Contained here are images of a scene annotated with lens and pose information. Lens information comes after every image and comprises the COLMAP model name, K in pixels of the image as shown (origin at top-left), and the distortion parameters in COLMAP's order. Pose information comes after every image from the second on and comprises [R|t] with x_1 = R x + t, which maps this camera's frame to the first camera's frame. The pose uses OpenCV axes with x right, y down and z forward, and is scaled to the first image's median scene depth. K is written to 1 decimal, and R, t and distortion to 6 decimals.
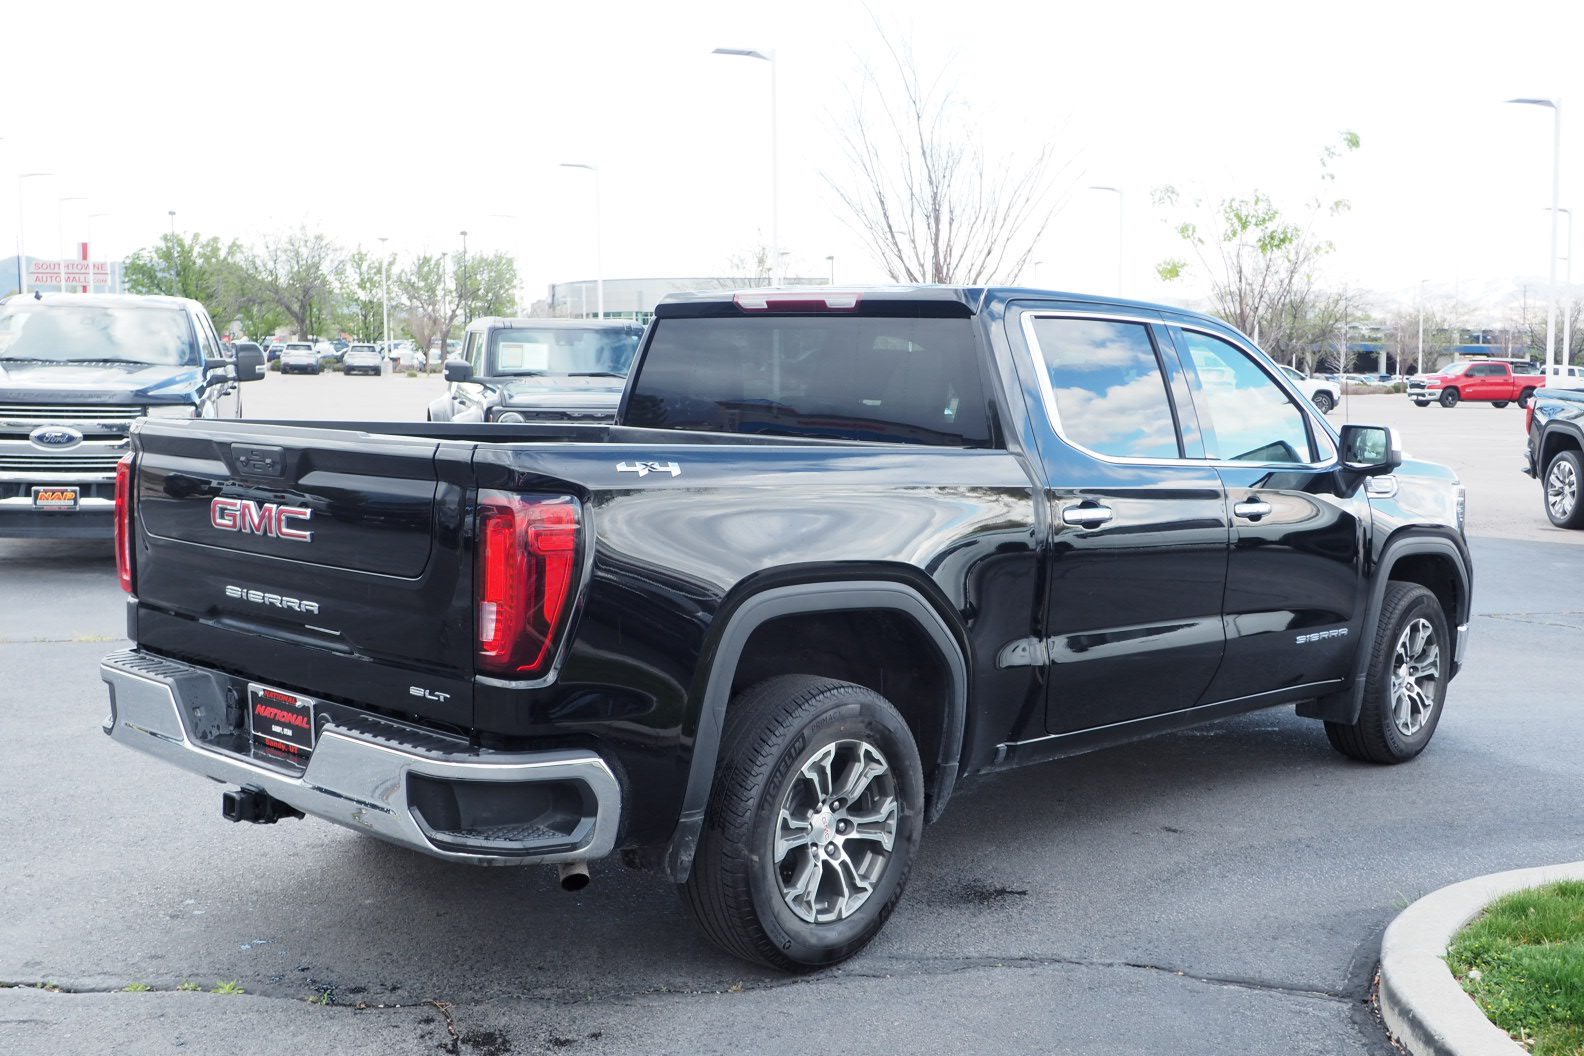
lens RADIAL K [[1737.6, 0, 792.0], [0, 1737.6, 528.0], [0, 0, 1]] dist [-0.003524, -0.006492]
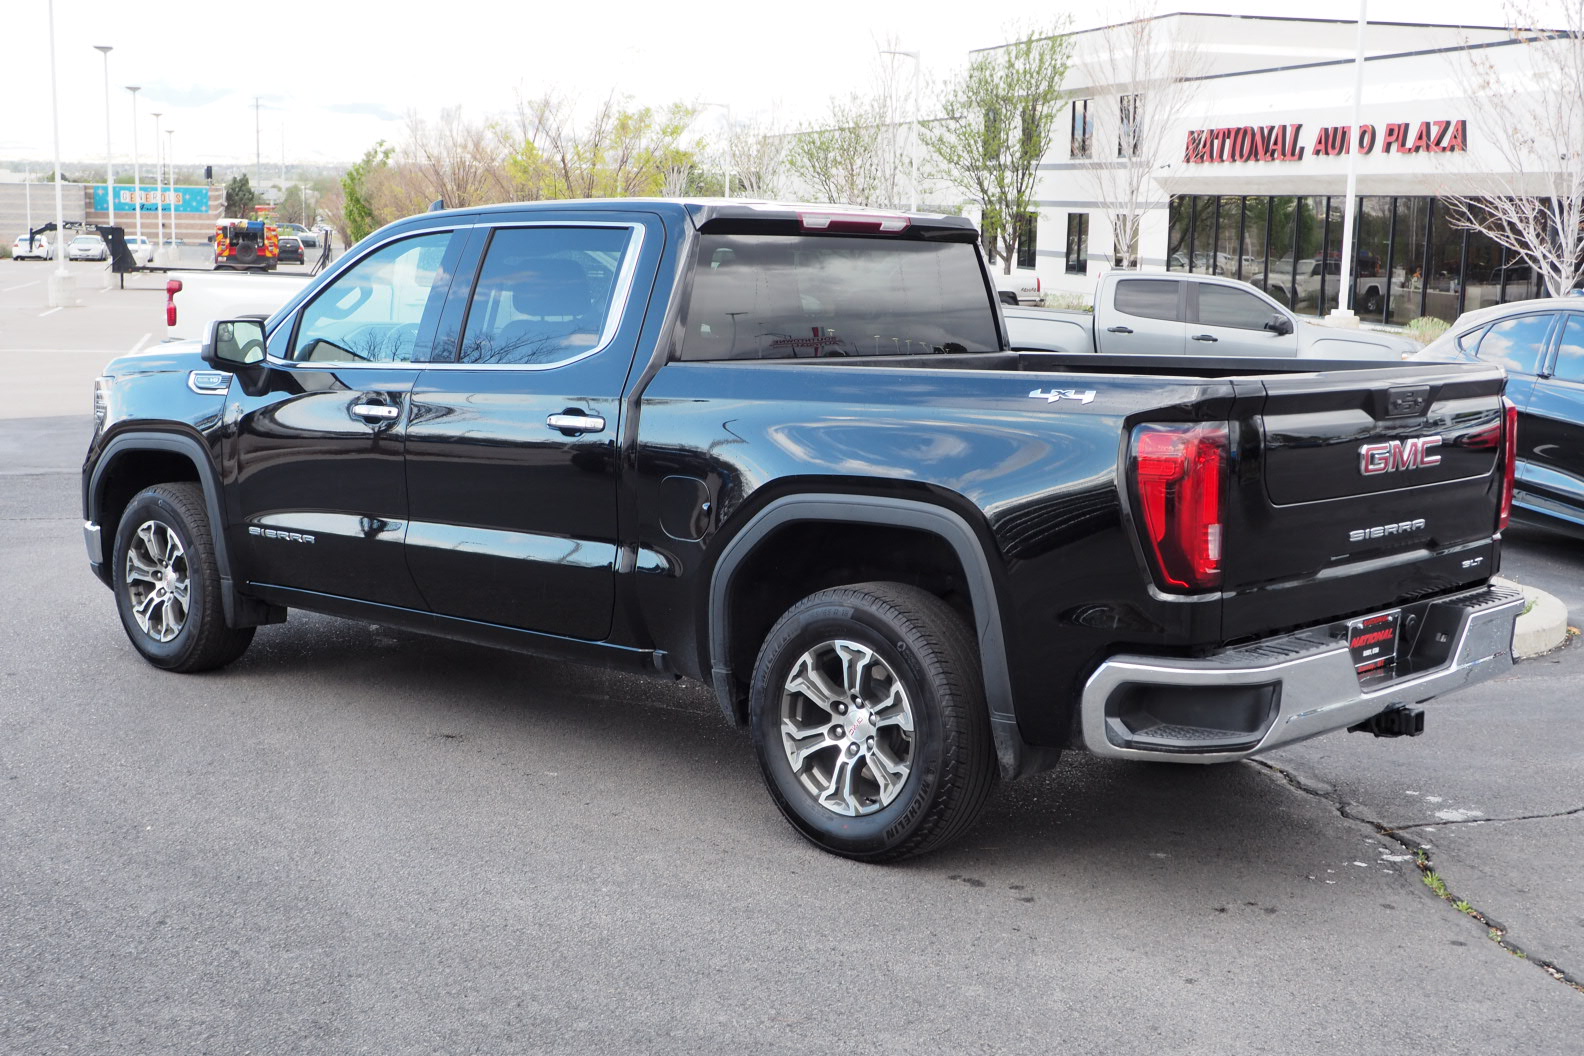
lens RADIAL K [[1946.3, 0, 792.0], [0, 1946.3, 528.0], [0, 0, 1]] dist [0.010403, -0.002290]
pose [[0.002372, -0.155606, 0.987816, -1.126454], [0.075001, 0.985065, 0.154992, -0.131835], [-0.997181, 0.073719, 0.014007, 1.020700]]
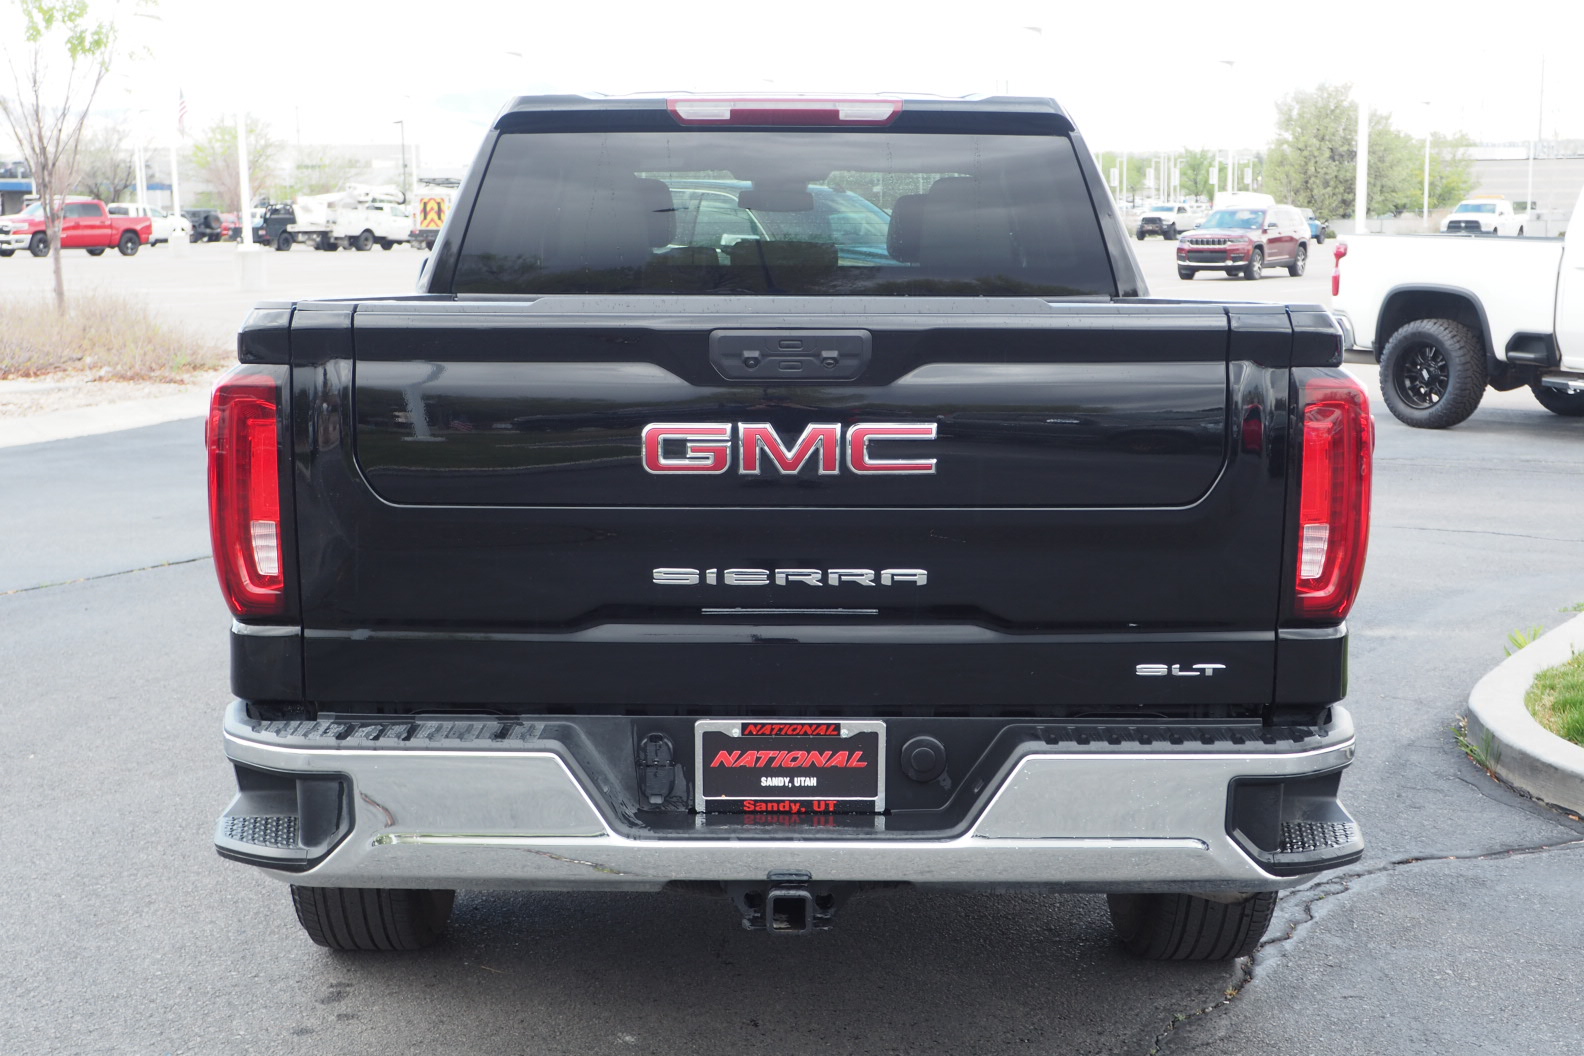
lens RADIAL K [[2133.0, 0, 792.0], [0, 2133.0, 528.0], [0, 0, 1]] dist [0.004763, 0.013496]
pose [[0.728477, -0.114641, 0.675410, -0.617066], [0.076402, 0.993344, 0.086201, -0.032214], [-0.680796, -0.011192, 0.732387, 0.330200]]
